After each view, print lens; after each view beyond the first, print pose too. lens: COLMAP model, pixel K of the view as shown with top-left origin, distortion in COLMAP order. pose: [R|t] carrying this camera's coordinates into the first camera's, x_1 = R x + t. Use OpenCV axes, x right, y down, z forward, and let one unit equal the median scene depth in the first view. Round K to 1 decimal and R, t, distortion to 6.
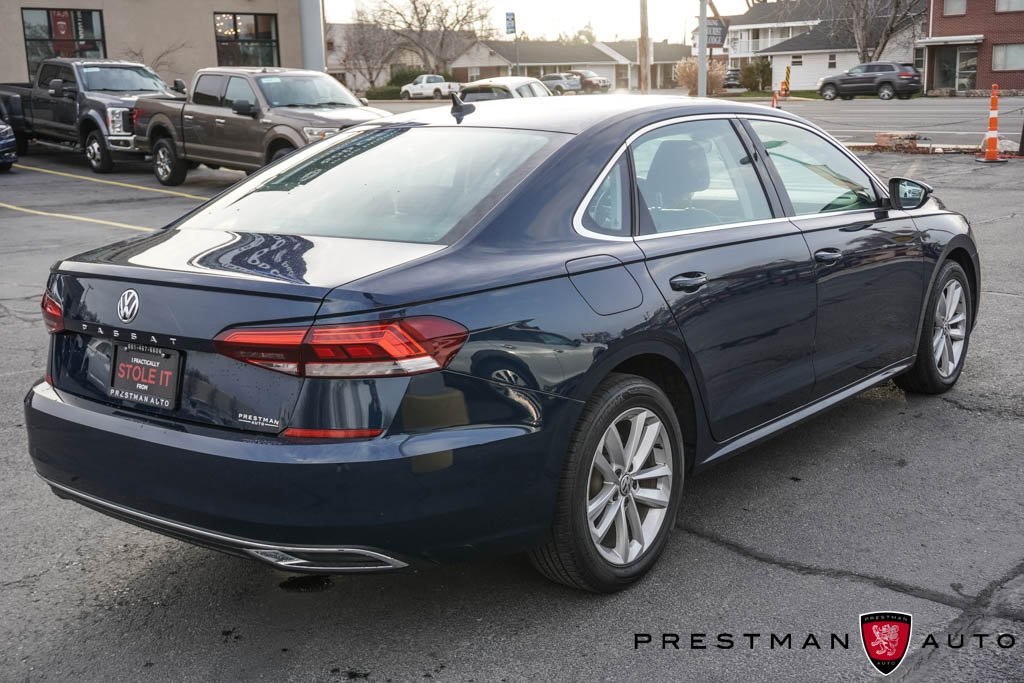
lens RADIAL K [[1119.5, 0, 505.2], [0, 1119.5, 343.3], [0, 0, 1]] dist [0.024339, 0.000000]
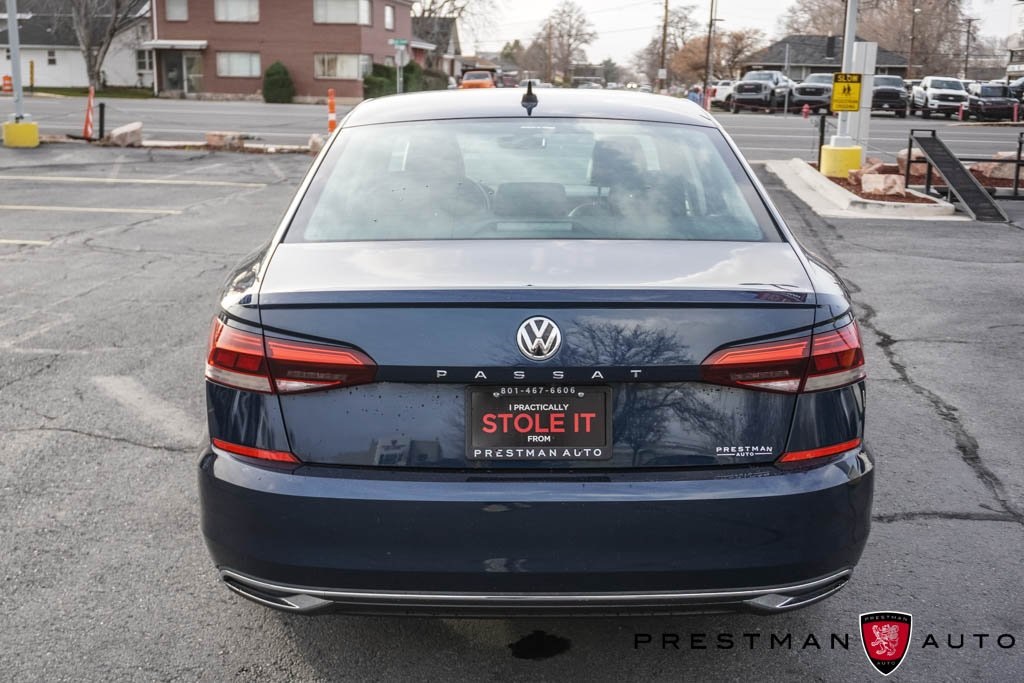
lens RADIAL K [[1119.5, 0, 507.7], [0, 1119.5, 340.2], [0, 0, 1]] dist [0.024339, 0.000000]
pose [[0.794842, -0.099295, 0.598637, -0.097680], [0.100947, 0.994412, 0.030908, -0.006915], [-0.598361, 0.035863, 0.800424, 0.045455]]
